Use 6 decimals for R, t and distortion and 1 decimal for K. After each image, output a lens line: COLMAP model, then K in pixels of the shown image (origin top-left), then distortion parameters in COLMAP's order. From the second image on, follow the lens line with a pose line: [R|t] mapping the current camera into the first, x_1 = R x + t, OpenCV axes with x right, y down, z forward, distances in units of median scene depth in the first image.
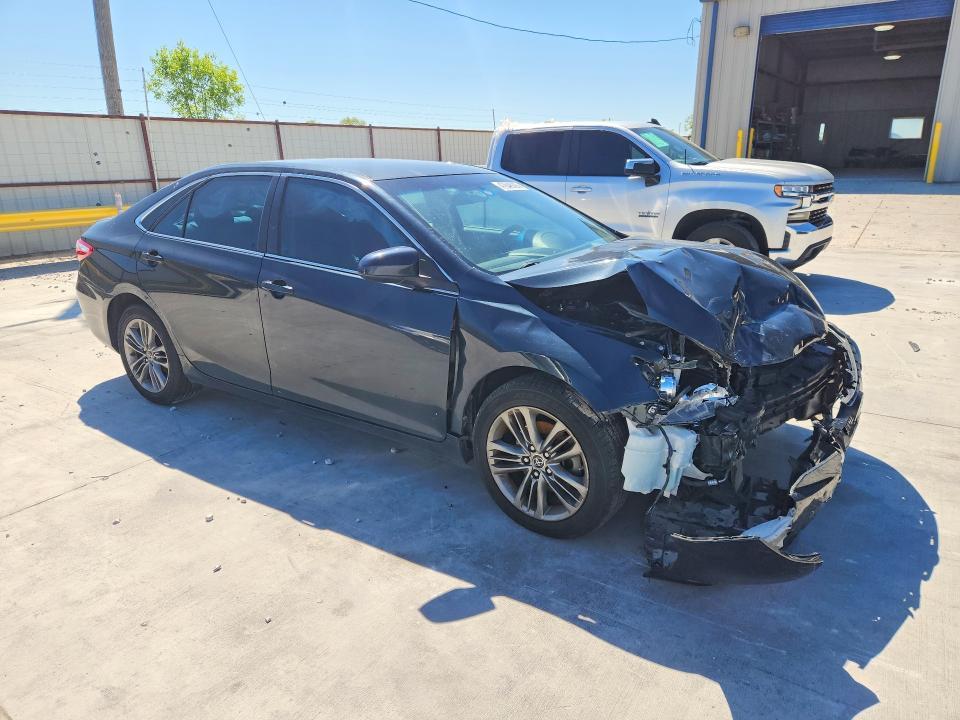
lens RADIAL K [[764.4, 0, 480.0], [0, 764.4, 360.0], [0, 0, 1]] dist [0.058747, -0.076998]
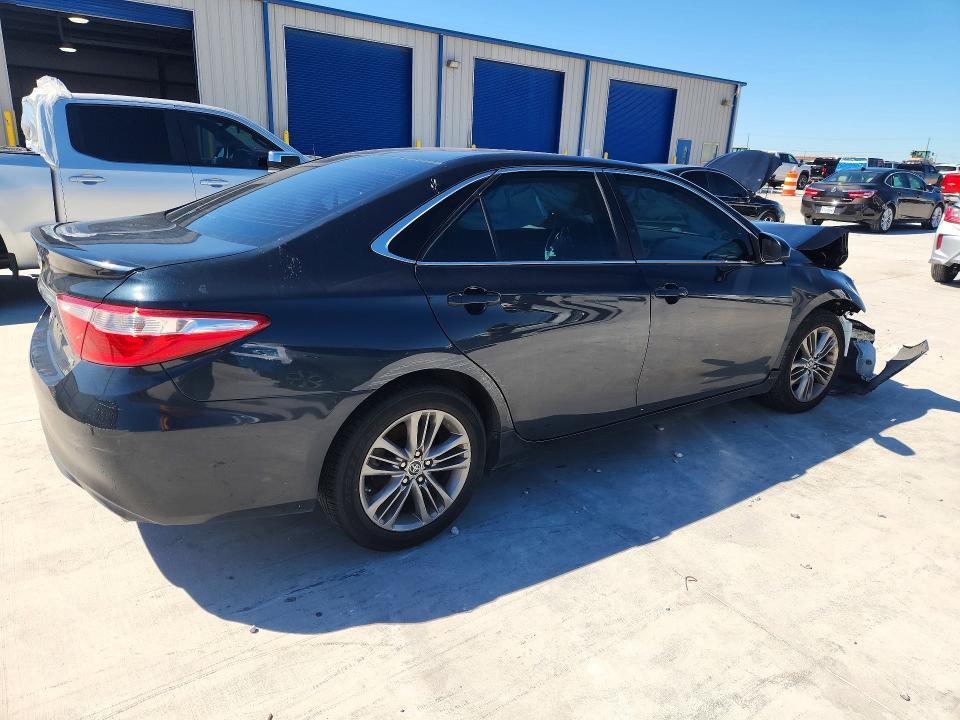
lens RADIAL K [[764.4, 0, 480.0], [0, 764.4, 360.0], [0, 0, 1]] dist [0.058747, -0.076998]
pose [[0.210818, -0.225893, 0.951067, -1.229849], [0.214356, 0.959936, 0.180485, -0.234339], [-0.953733, 0.165817, 0.250794, 1.009747]]
